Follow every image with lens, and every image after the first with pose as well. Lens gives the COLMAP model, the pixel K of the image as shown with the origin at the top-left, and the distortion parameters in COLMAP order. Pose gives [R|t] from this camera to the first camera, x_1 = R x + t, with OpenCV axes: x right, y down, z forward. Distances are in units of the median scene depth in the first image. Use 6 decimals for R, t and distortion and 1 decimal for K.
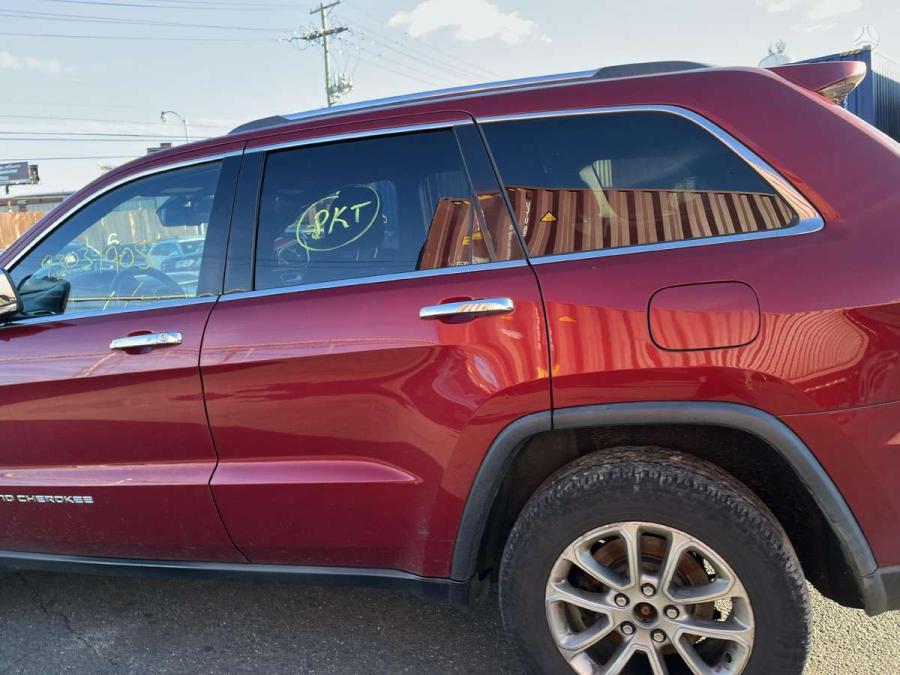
lens RADIAL K [[688.2, 0, 450.0], [0, 688.2, 337.5], [0, 0, 1]] dist [0.064452, -0.077797]
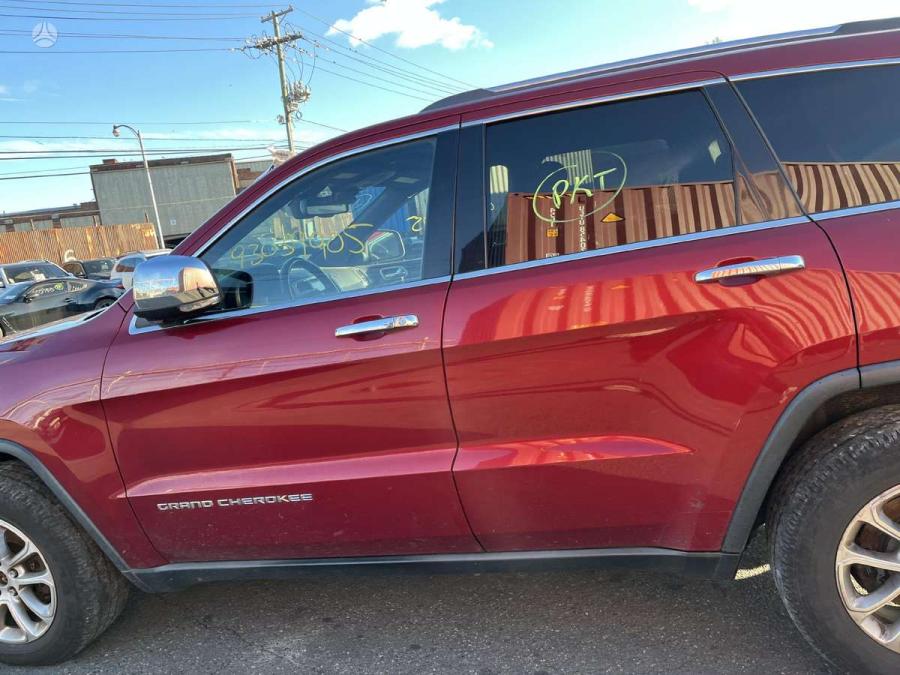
lens RADIAL K [[688.2, 0, 450.0], [0, 688.2, 337.5], [0, 0, 1]] dist [0.064452, -0.077797]
pose [[0.996800, -0.051931, 0.060774, -0.387613], [0.052389, 0.998609, -0.005963, 0.031442], [-0.060379, 0.009128, 0.998134, 0.043102]]
